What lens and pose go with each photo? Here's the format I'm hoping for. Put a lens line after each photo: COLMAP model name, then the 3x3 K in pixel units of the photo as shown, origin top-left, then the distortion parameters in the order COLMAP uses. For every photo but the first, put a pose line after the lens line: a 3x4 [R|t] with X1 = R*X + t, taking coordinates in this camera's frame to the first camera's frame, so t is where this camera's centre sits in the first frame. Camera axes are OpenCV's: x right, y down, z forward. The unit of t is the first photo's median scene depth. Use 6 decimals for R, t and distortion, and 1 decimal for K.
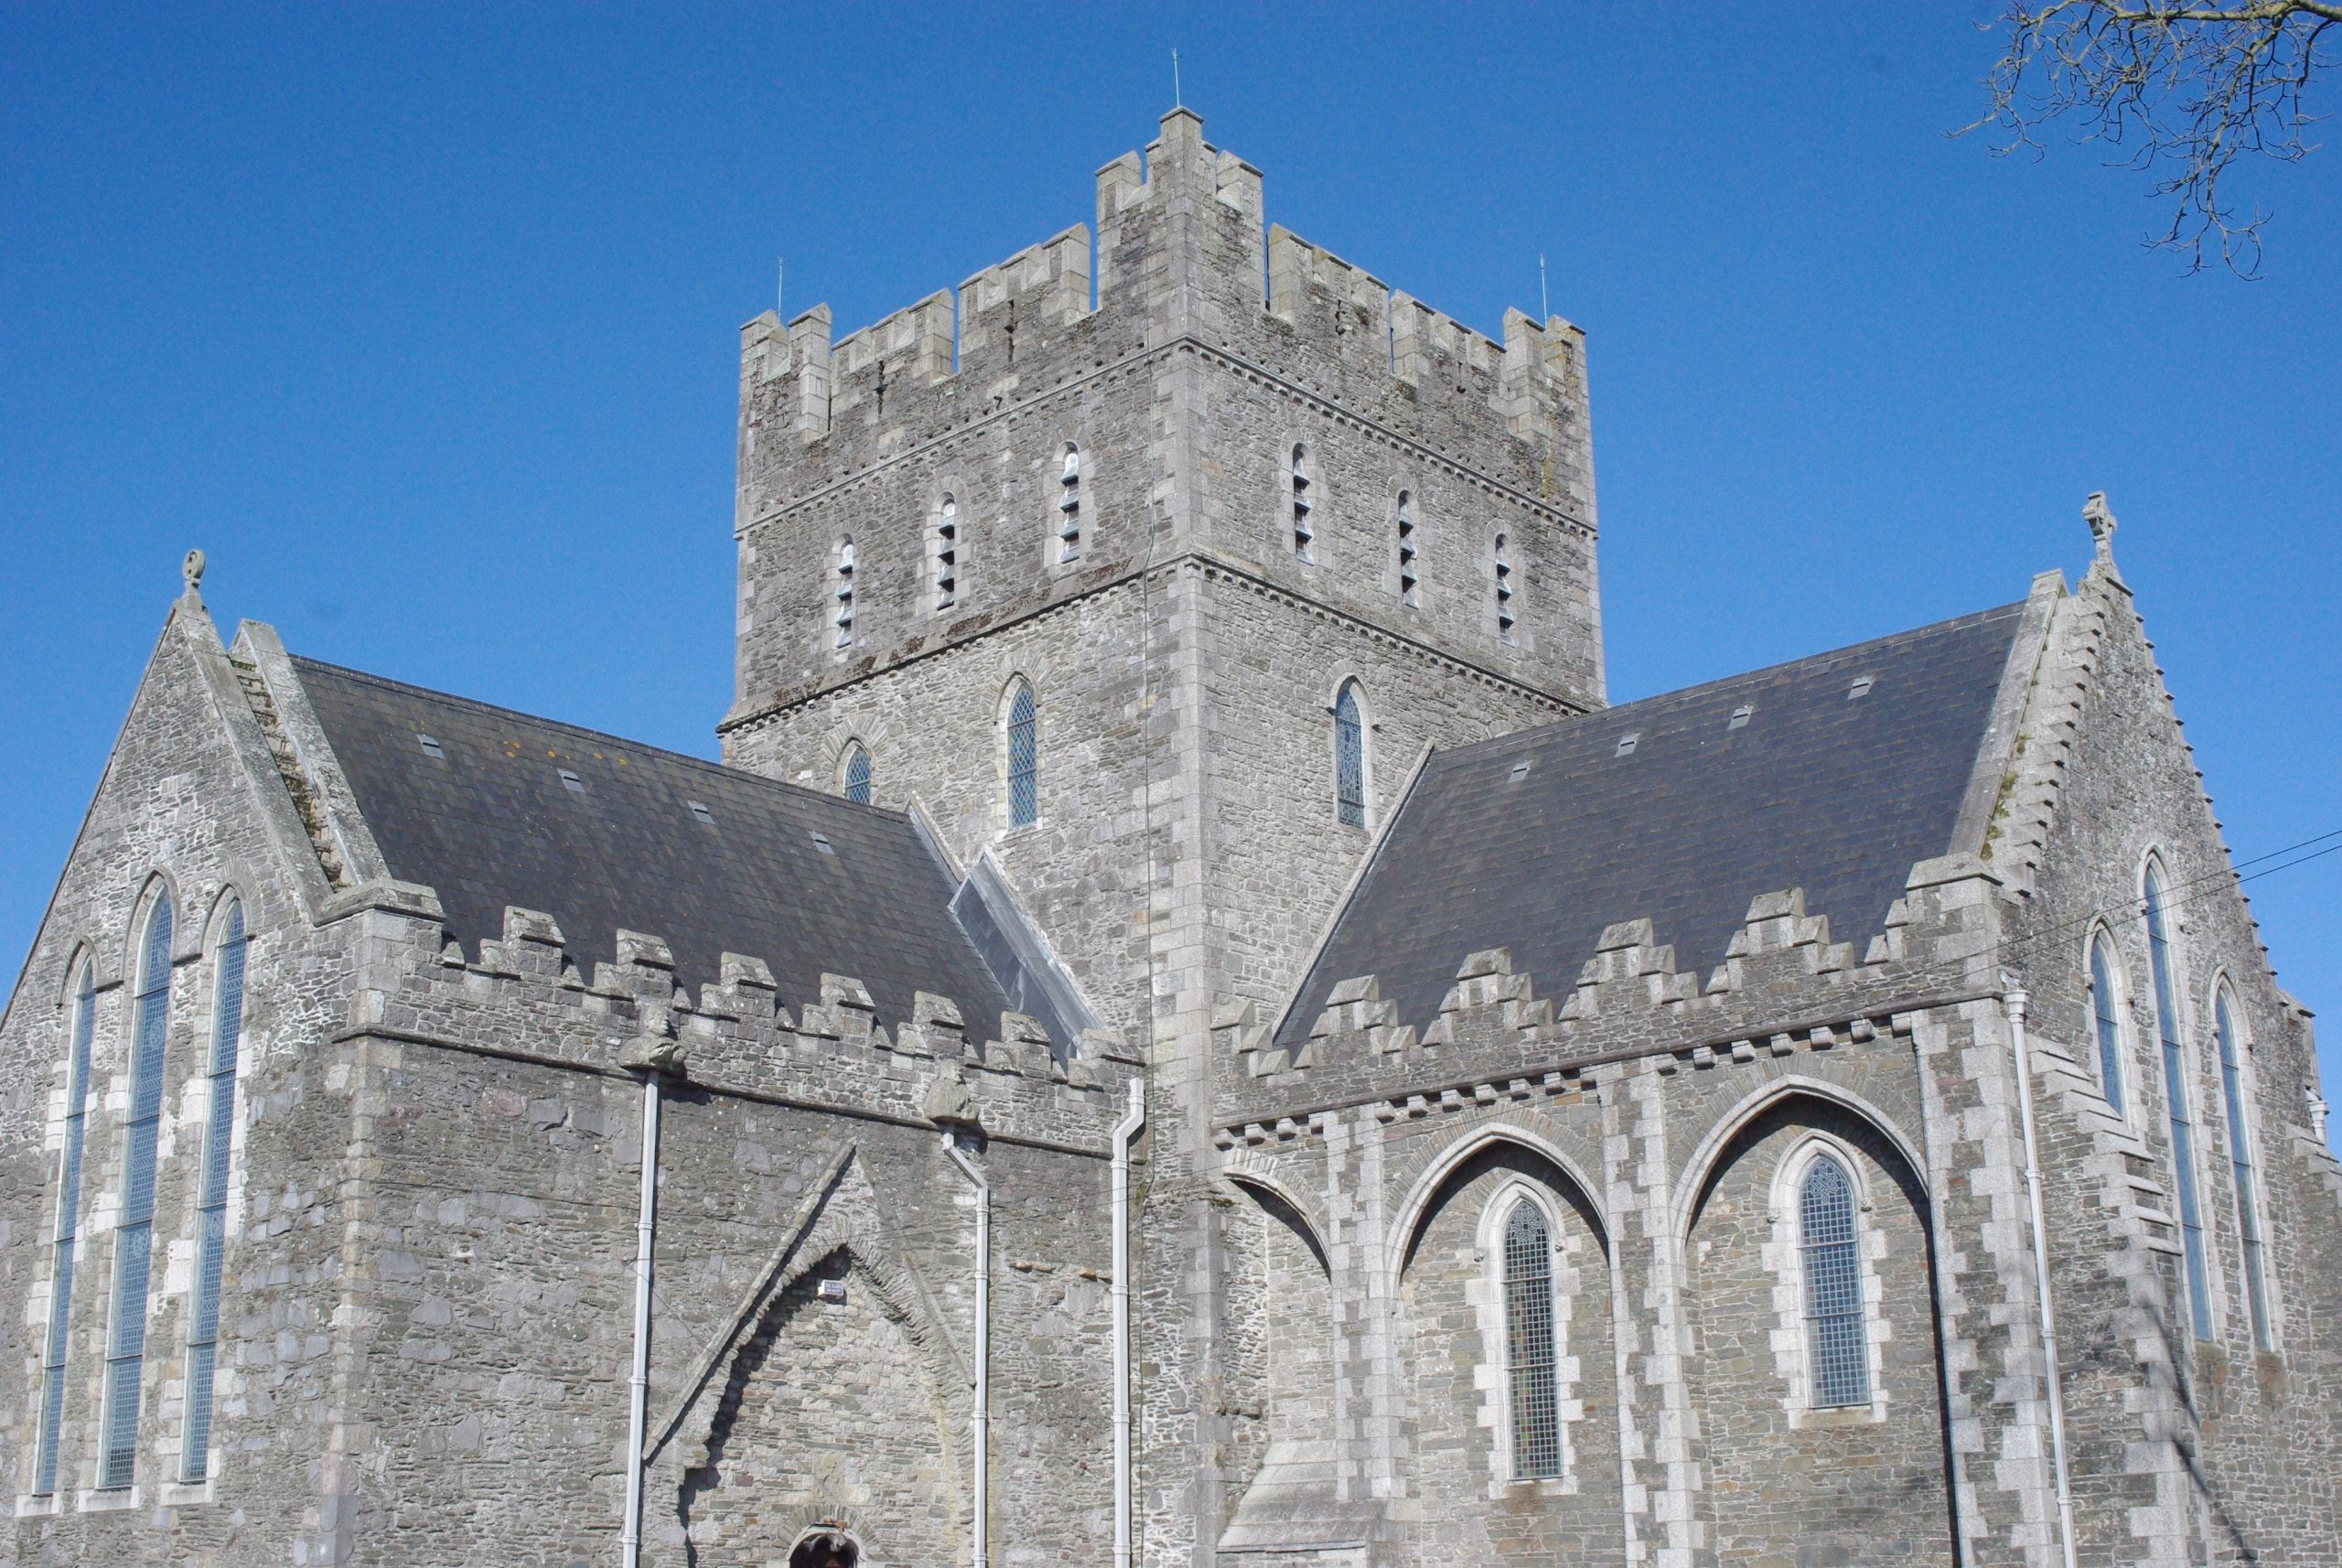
lens RADIAL K [[2683.4, 0, 1194.4], [0, 2683.4, 851.9], [0, 0, 1]] dist [-0.099802, 0.000000]
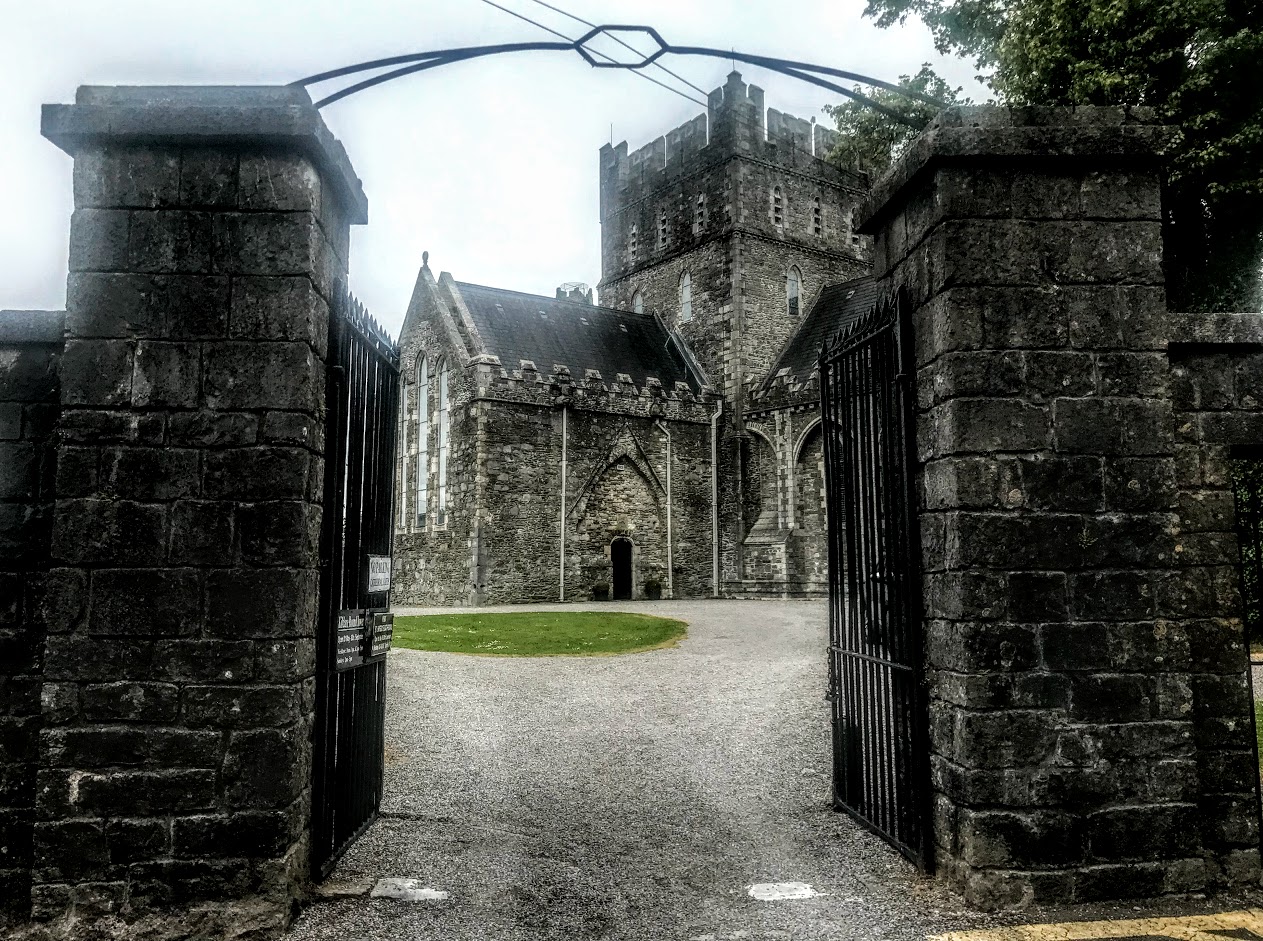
lens RADIAL K [[1029.3, 0, 629.5], [0, 1029.3, 466.1], [0, 0, 1]] dist [0.010977, -0.002012]
pose [[0.978237, -0.004348, -0.207445, 0.136151], [0.041902, 0.983321, 0.176984, -0.064465], [0.203216, -0.181825, 0.962103, -0.240027]]
